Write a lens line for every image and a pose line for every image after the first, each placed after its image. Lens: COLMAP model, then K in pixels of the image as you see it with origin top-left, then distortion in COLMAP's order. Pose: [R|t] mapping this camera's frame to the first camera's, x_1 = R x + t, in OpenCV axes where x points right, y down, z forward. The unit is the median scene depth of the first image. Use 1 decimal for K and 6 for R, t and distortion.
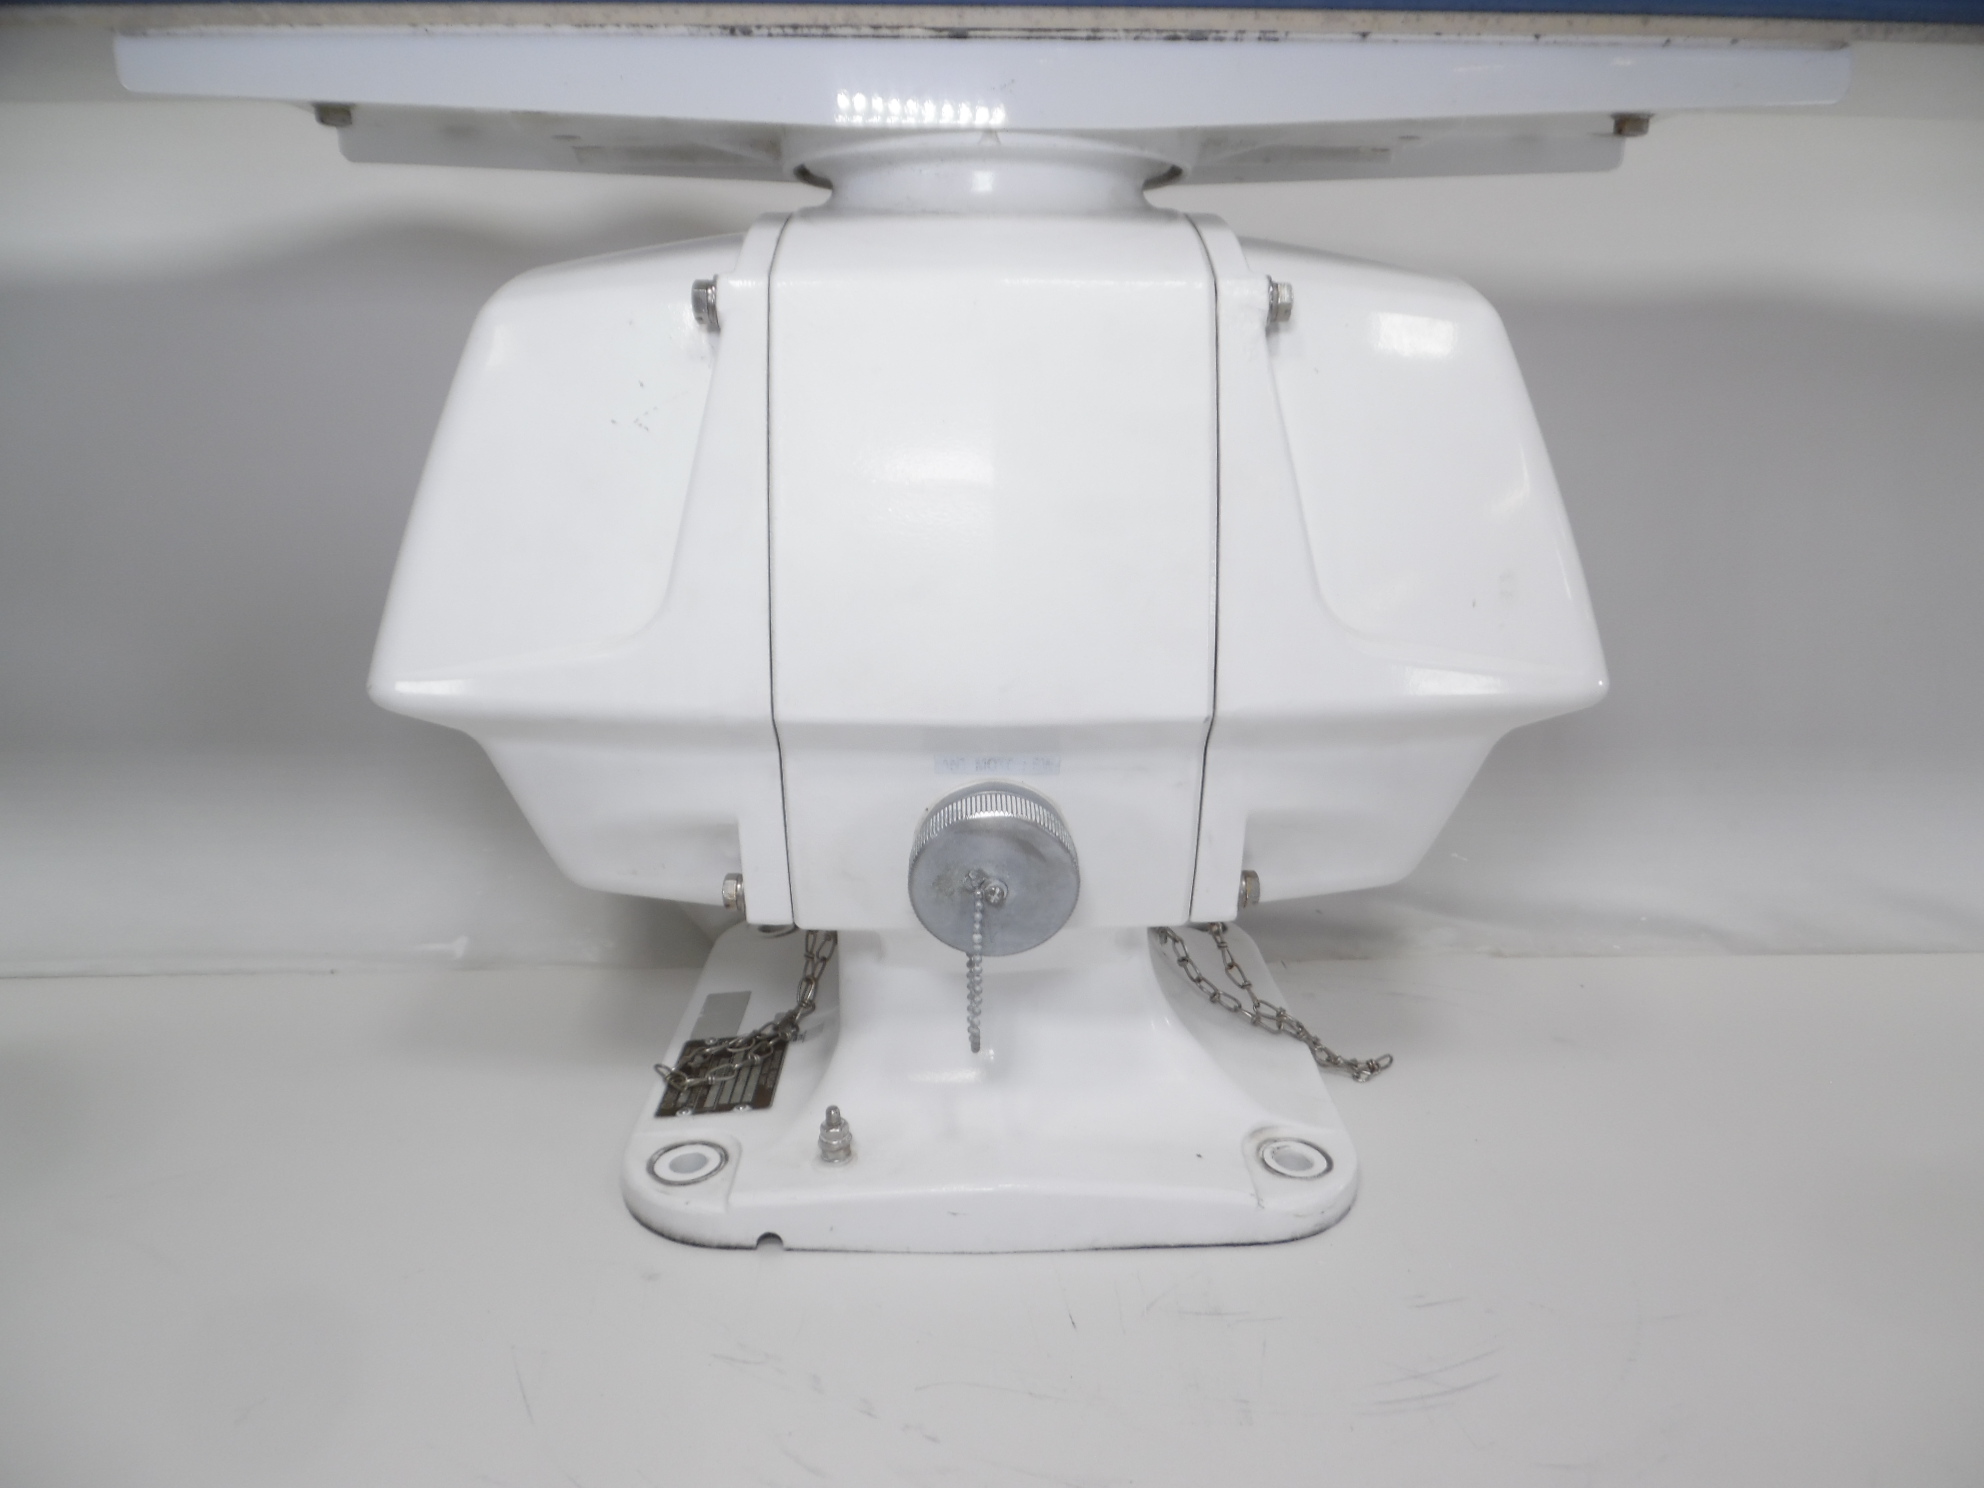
lens RADIAL K [[1344.5, 0, 992.0], [0, 1344.5, 744.0], [0, 0, 1]] dist [0.002789, 0.000867]
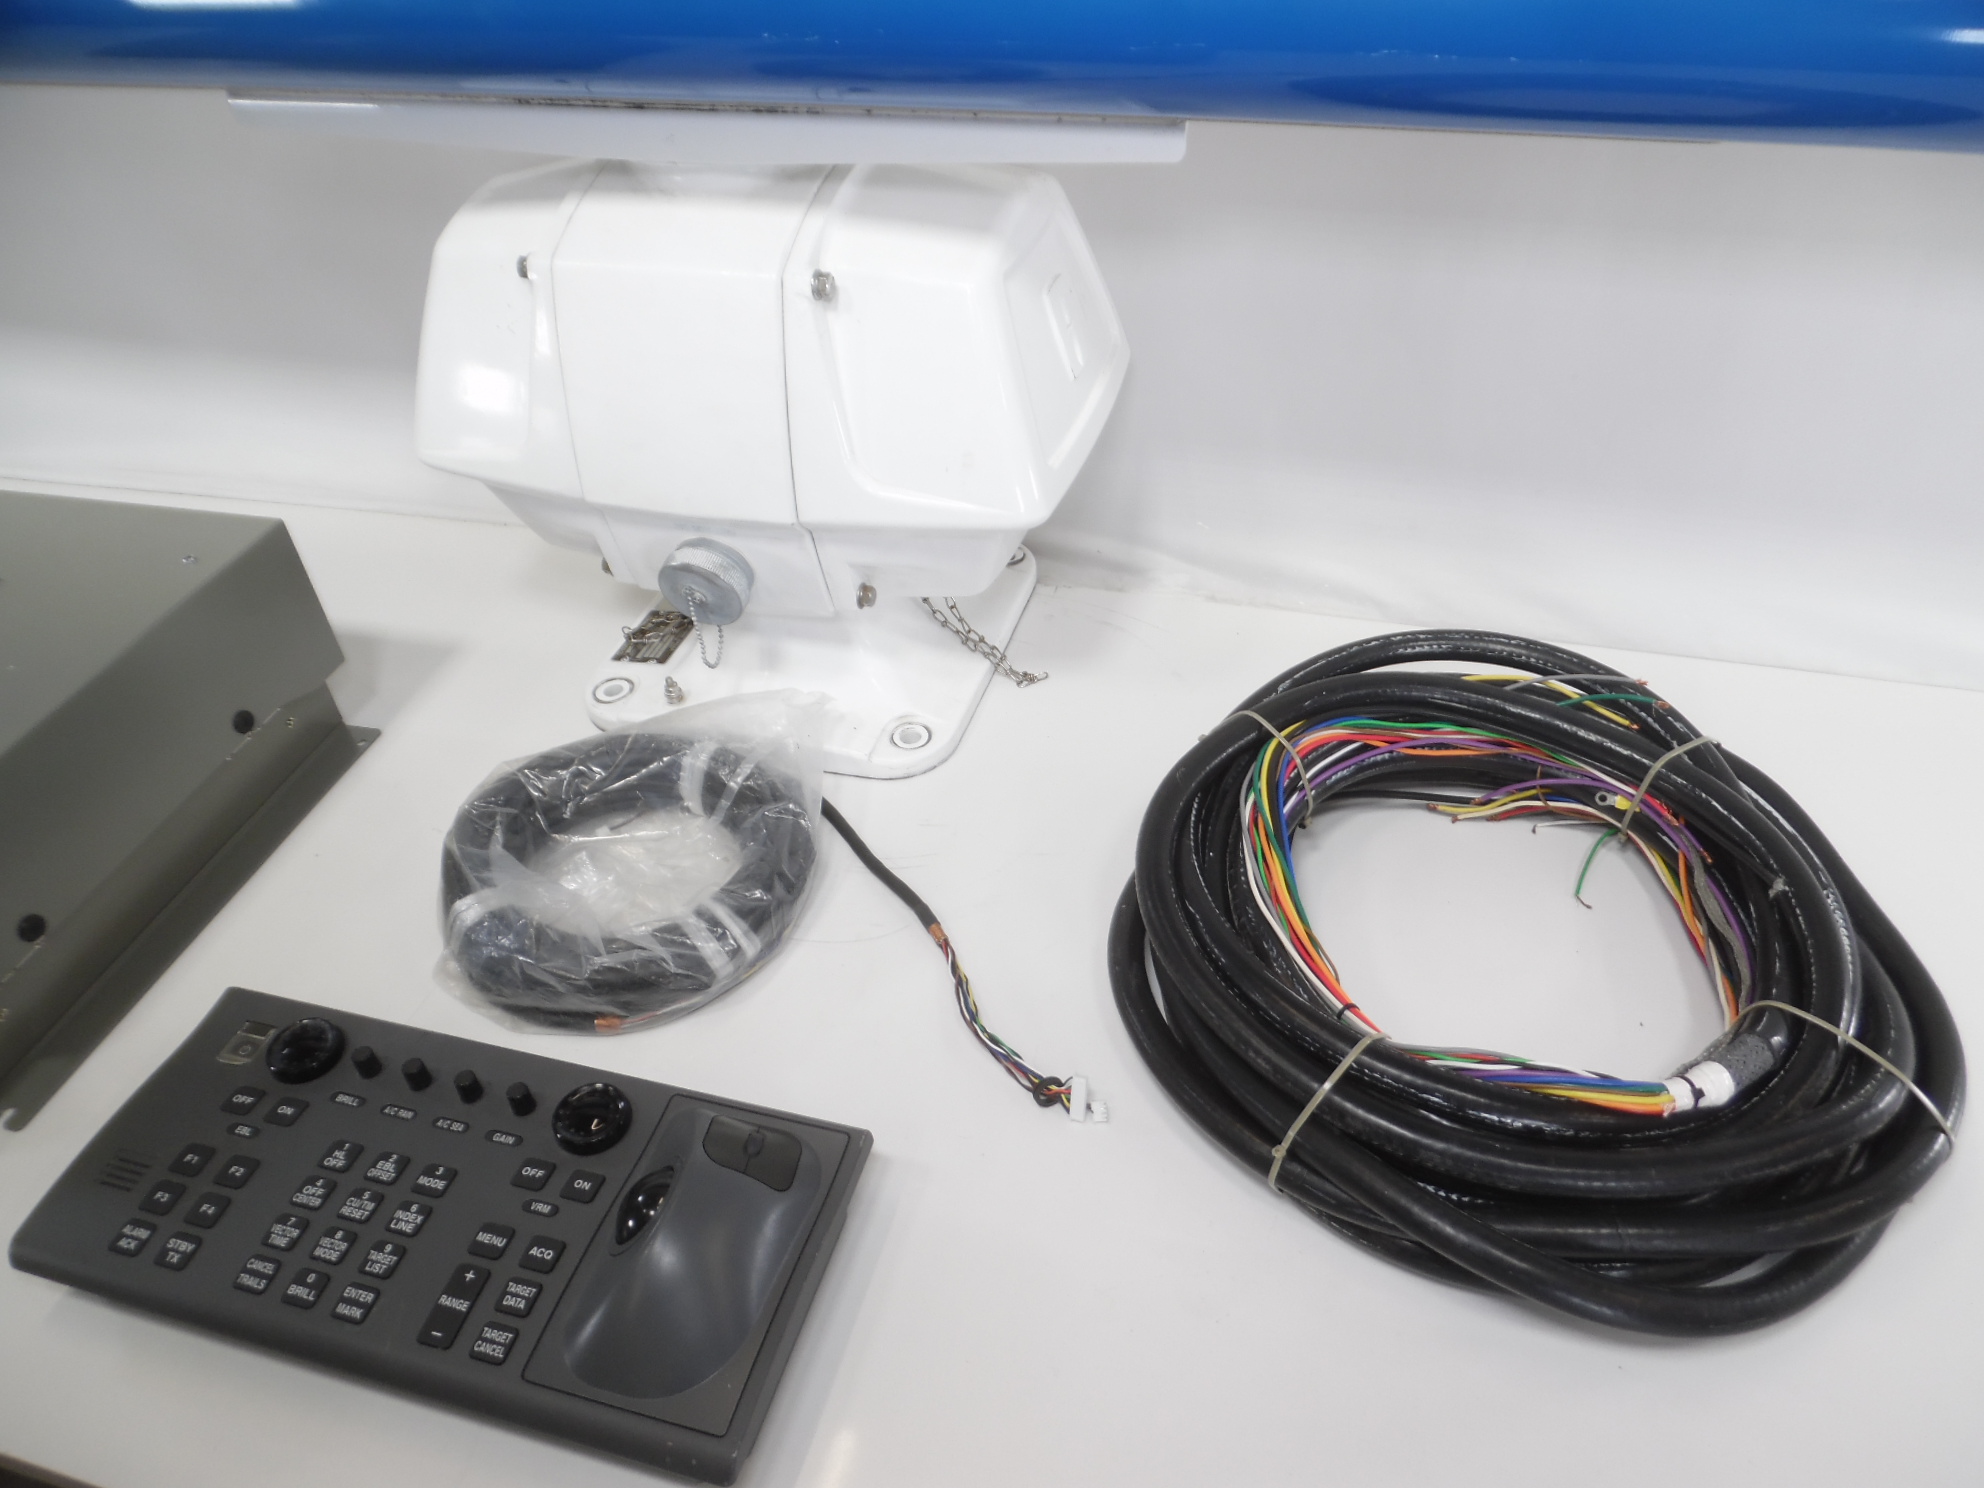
lens RADIAL K [[1344.5, 0, 992.0], [0, 1344.5, 744.0], [0, 0, 1]] dist [0.002789, 0.000867]
pose [[0.952520, 0.154133, -0.262581, 0.770829], [-0.023245, 0.896697, 0.442034, -0.461601], [0.303588, -0.414942, 0.857705, -0.500492]]
